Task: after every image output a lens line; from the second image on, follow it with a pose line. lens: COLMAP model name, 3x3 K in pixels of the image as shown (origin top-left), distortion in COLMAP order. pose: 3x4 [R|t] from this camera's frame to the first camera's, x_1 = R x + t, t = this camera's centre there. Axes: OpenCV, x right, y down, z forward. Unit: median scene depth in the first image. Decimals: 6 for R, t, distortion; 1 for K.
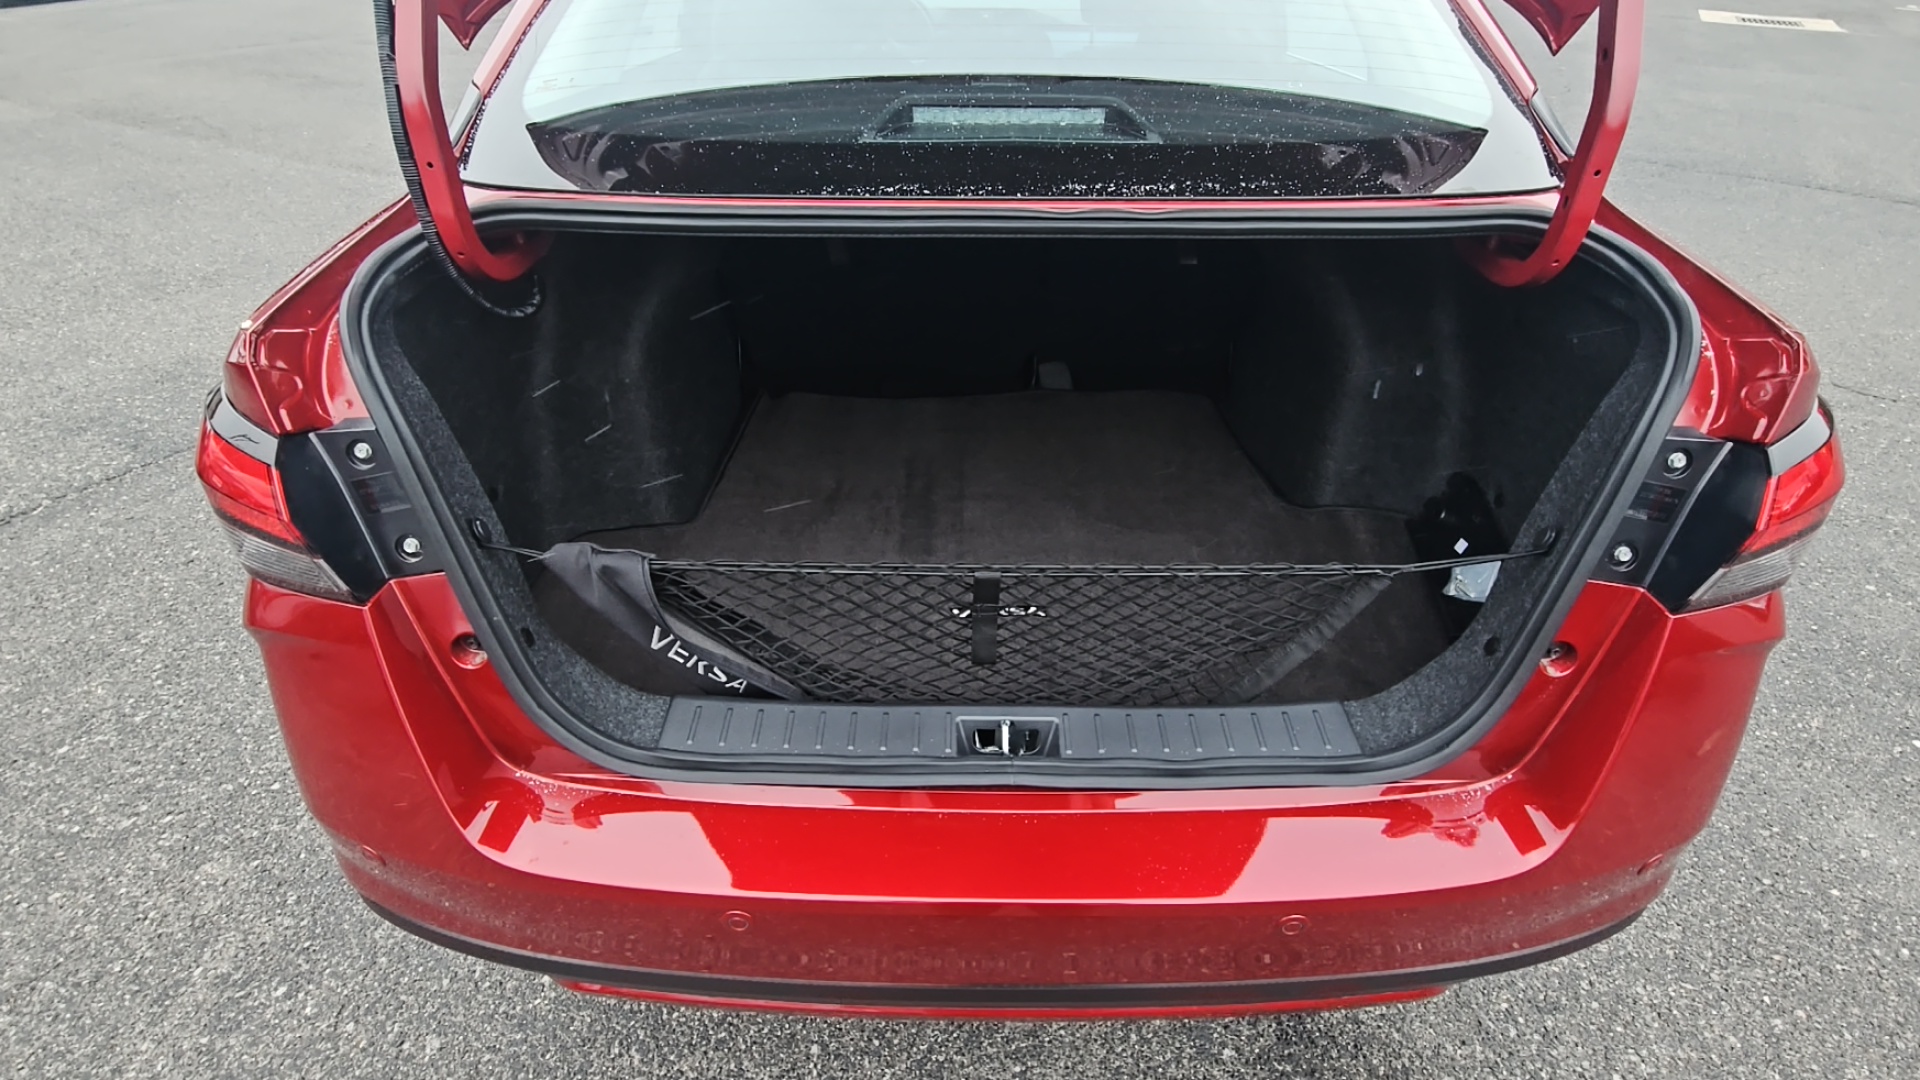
lens RADIAL K [[854.3, 0, 957.7], [0, 854.3, 532.1], [0, 0, 1]] dist [0.012124, -0.007675]
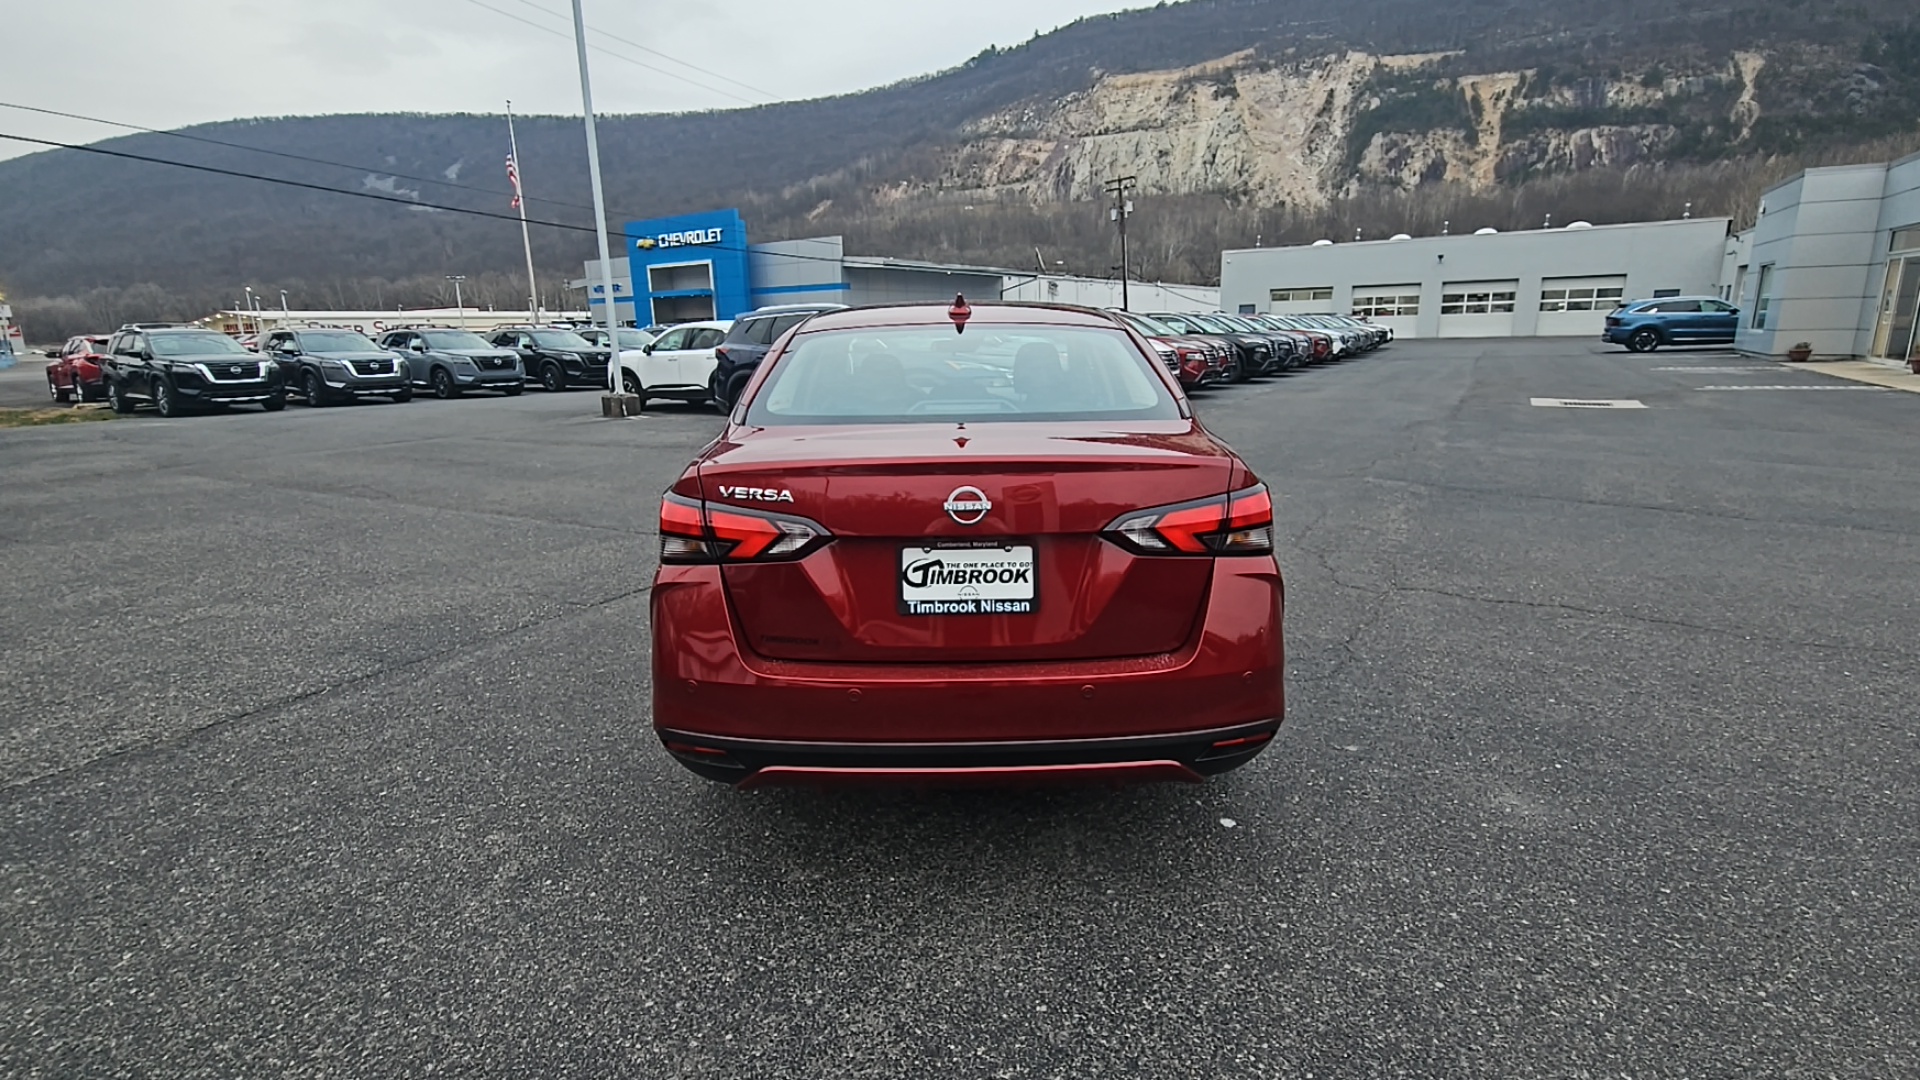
lens RADIAL K [[854.3, 0, 957.7], [0, 854.3, 532.1], [0, 0, 1]] dist [0.012124, -0.007675]
pose [[0.999794, -0.019339, 0.006175, 0.007088], [0.020194, 0.916186, -0.400244, 0.304698], [0.002083, 0.400287, 0.916388, -0.413682]]
